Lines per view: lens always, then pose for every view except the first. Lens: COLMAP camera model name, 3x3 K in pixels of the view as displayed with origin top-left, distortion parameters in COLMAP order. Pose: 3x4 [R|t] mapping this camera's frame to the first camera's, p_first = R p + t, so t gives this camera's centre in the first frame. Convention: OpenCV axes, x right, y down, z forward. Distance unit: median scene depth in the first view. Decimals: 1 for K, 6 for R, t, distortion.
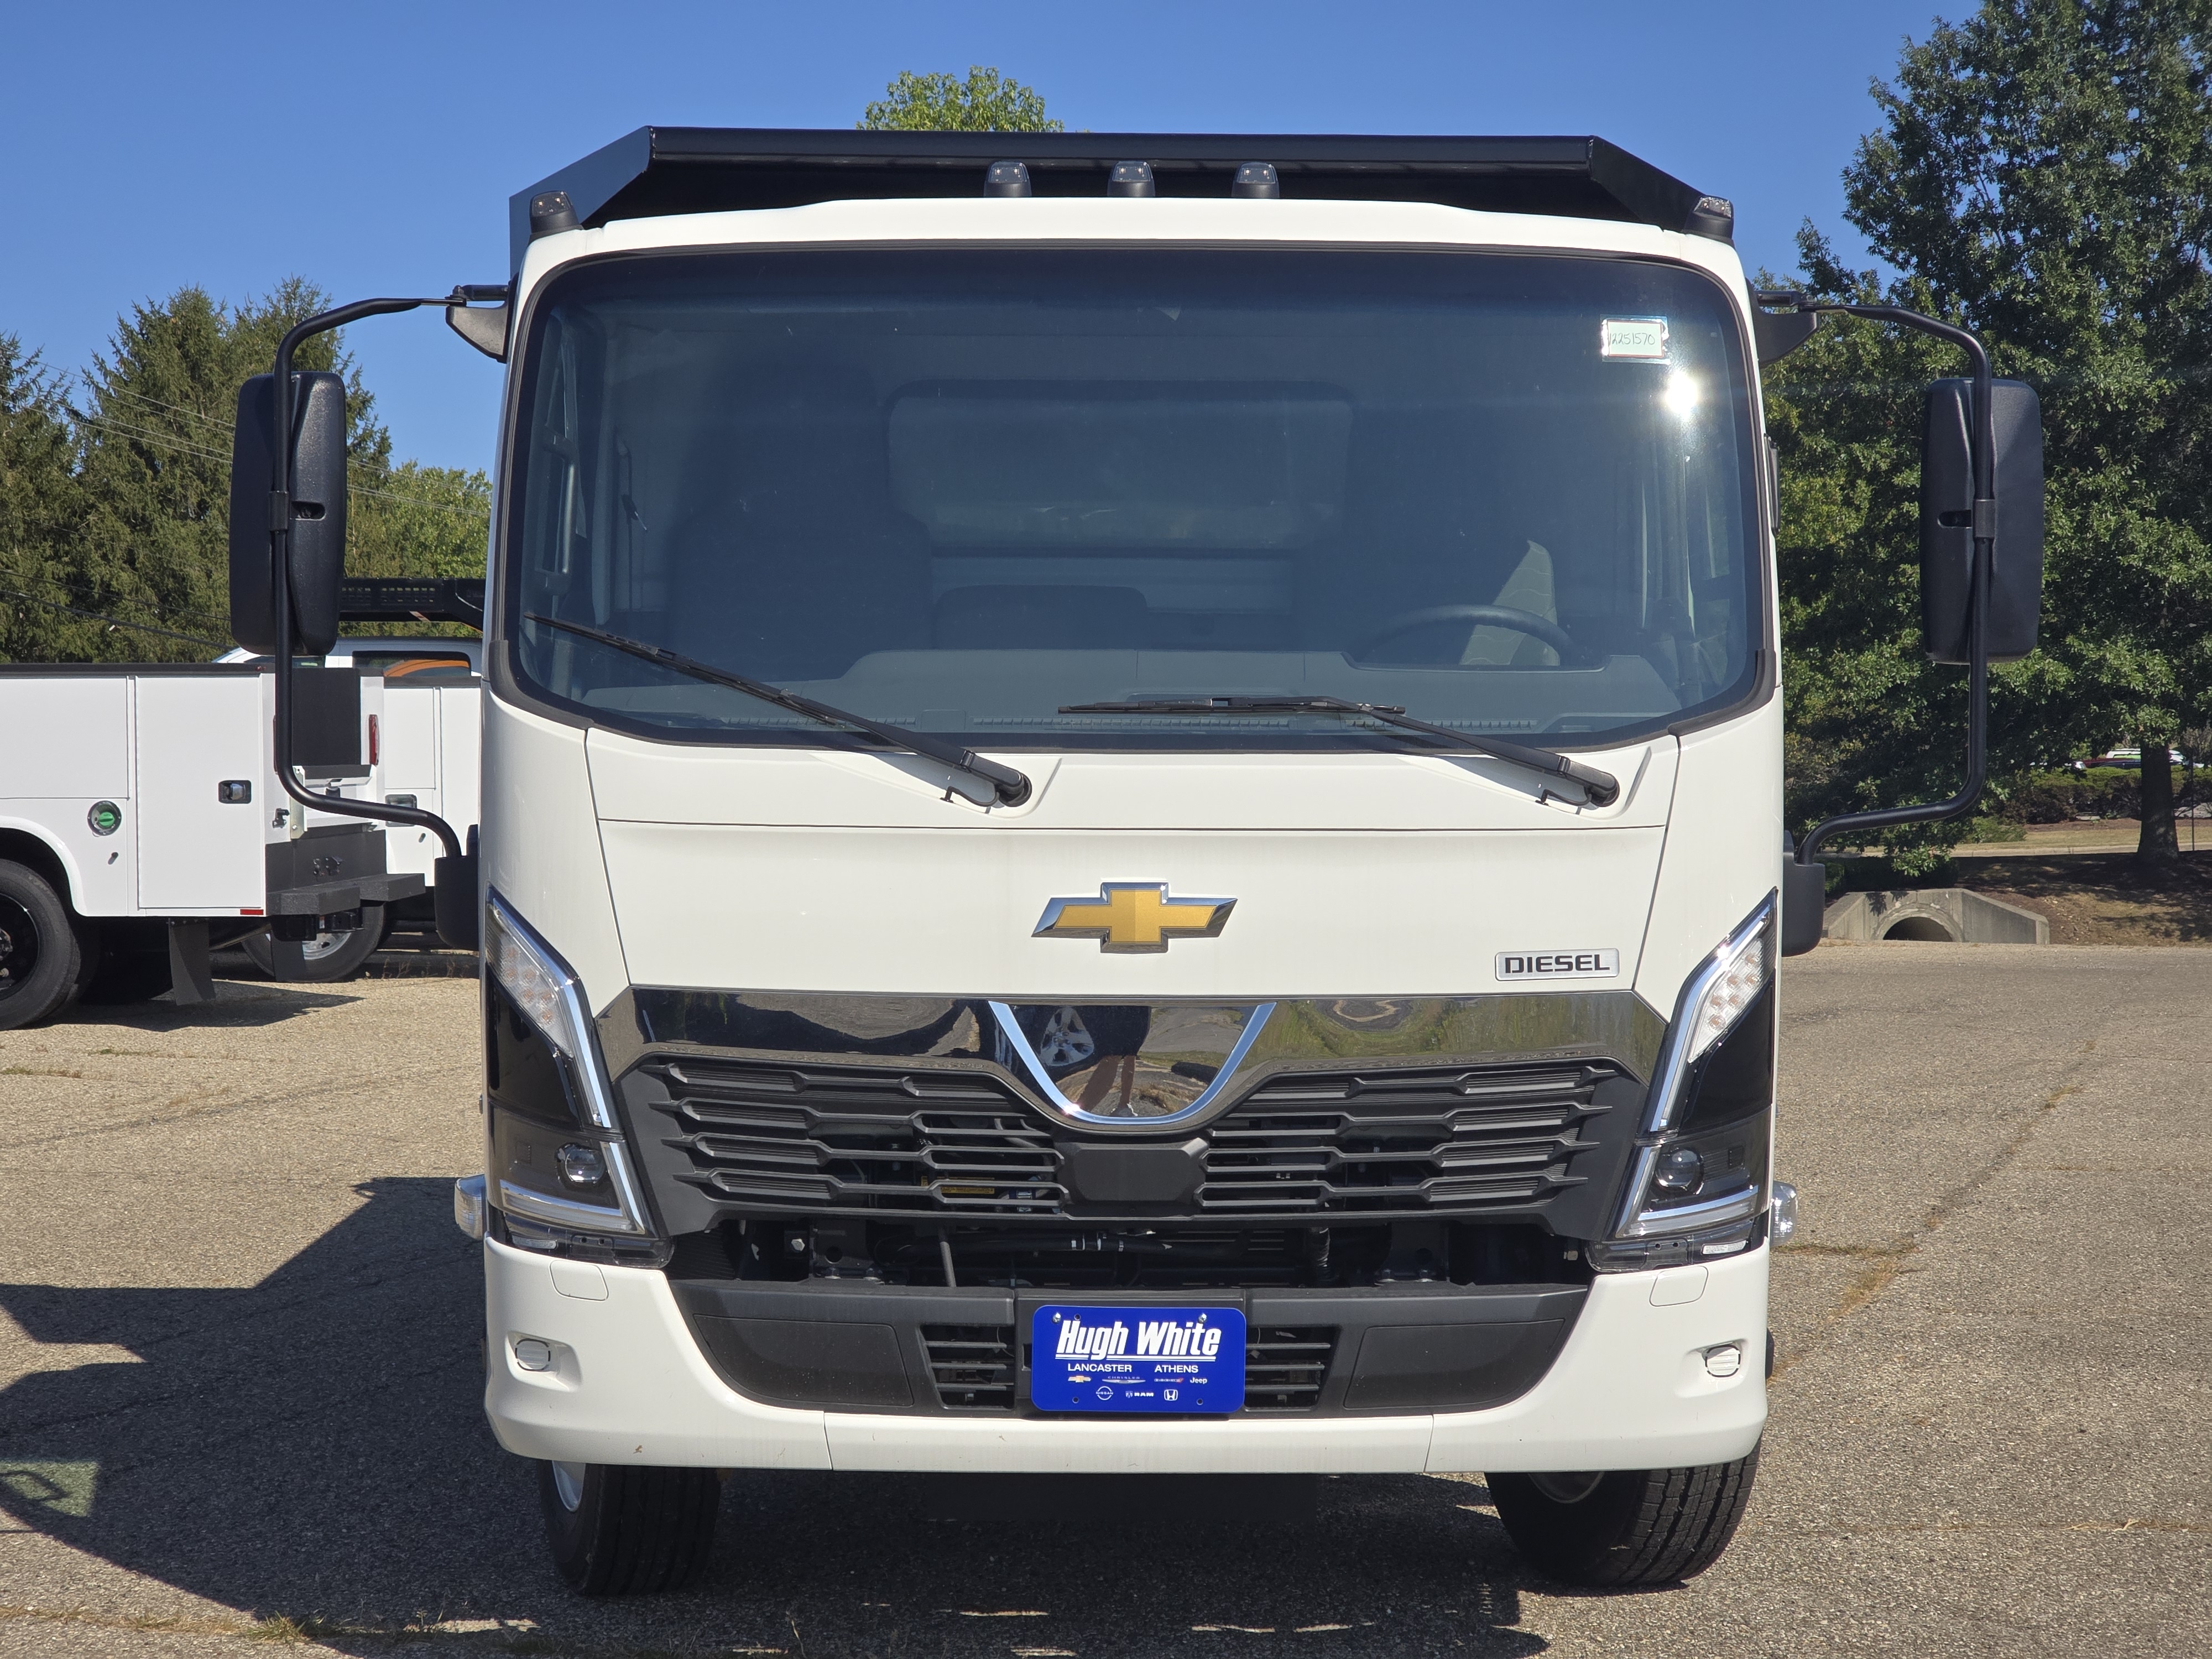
lens RADIAL K [[4390.5, 0, 1106.0], [0, 4390.5, 829.5], [0, 0, 1]] dist [-0.574174, 9.158222]
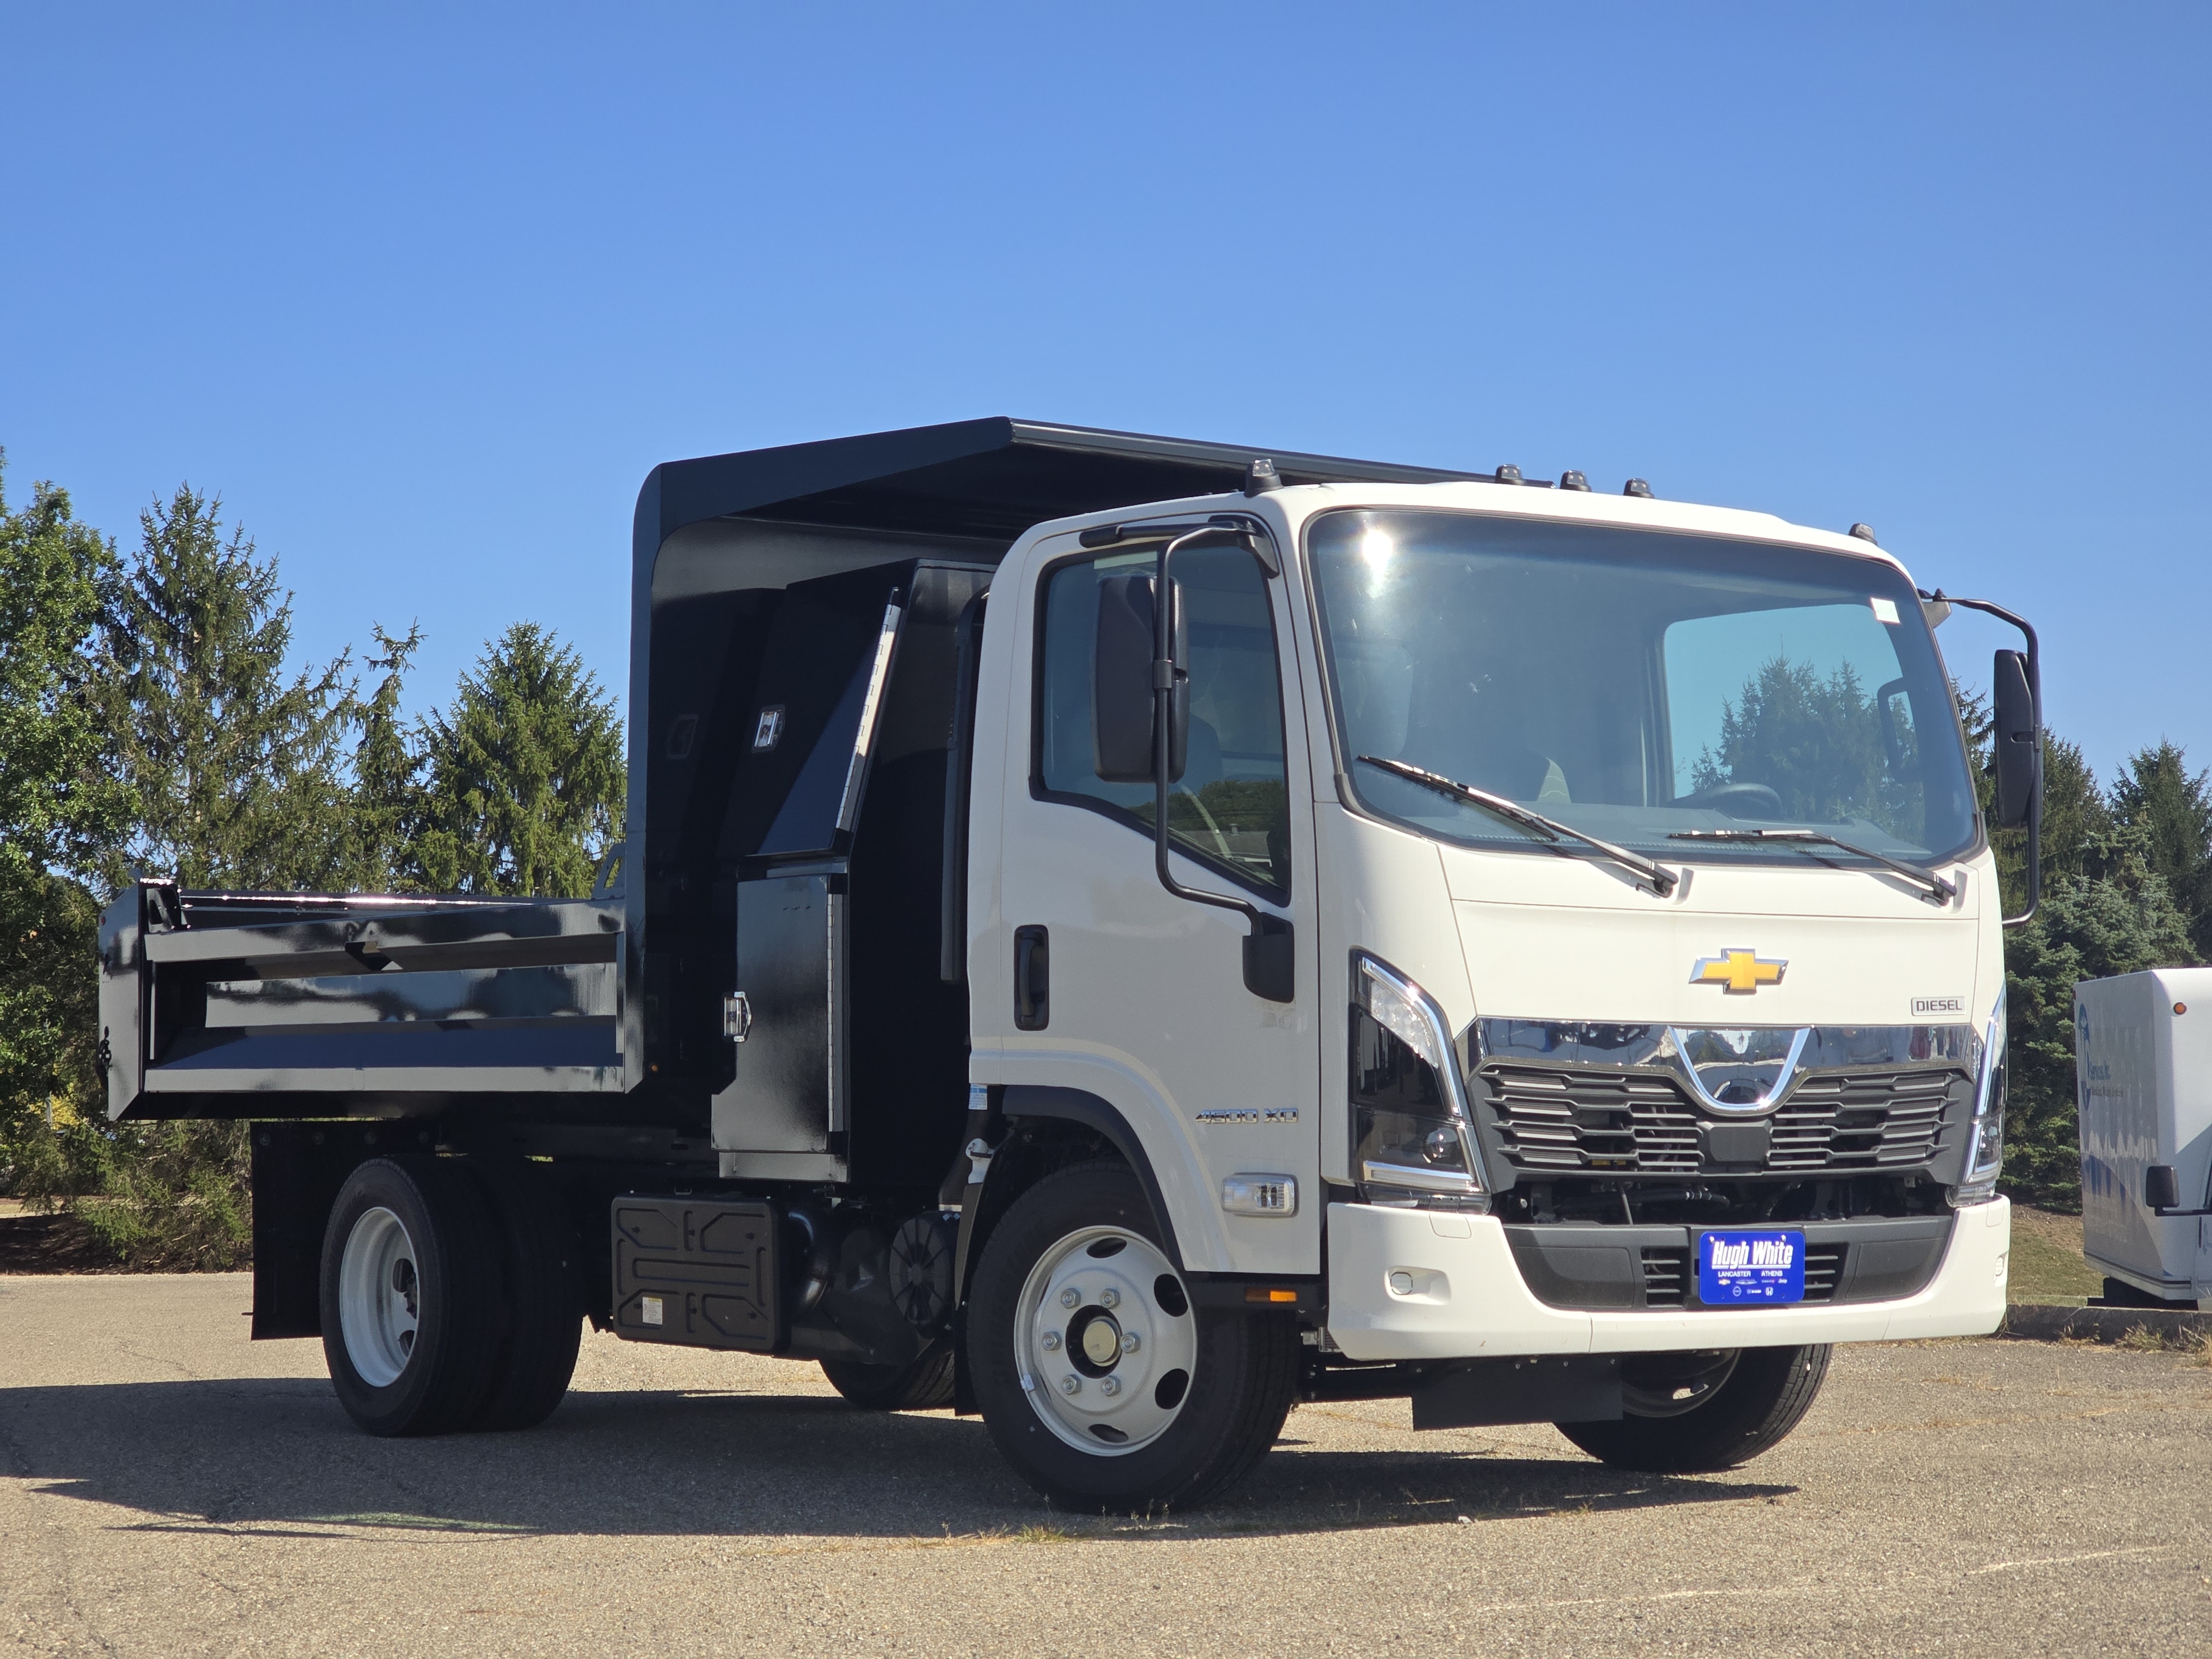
lens RADIAL K [[4390.5, 0, 1106.0], [0, 4390.5, 829.5], [0, 0, 1]] dist [-0.574174, 9.158222]
pose [[0.832925, 0.029210, 0.552615, -1.000592], [0.019650, 0.996415, -0.082284, 0.089988], [-0.553037, 0.079395, 0.829365, -0.123527]]
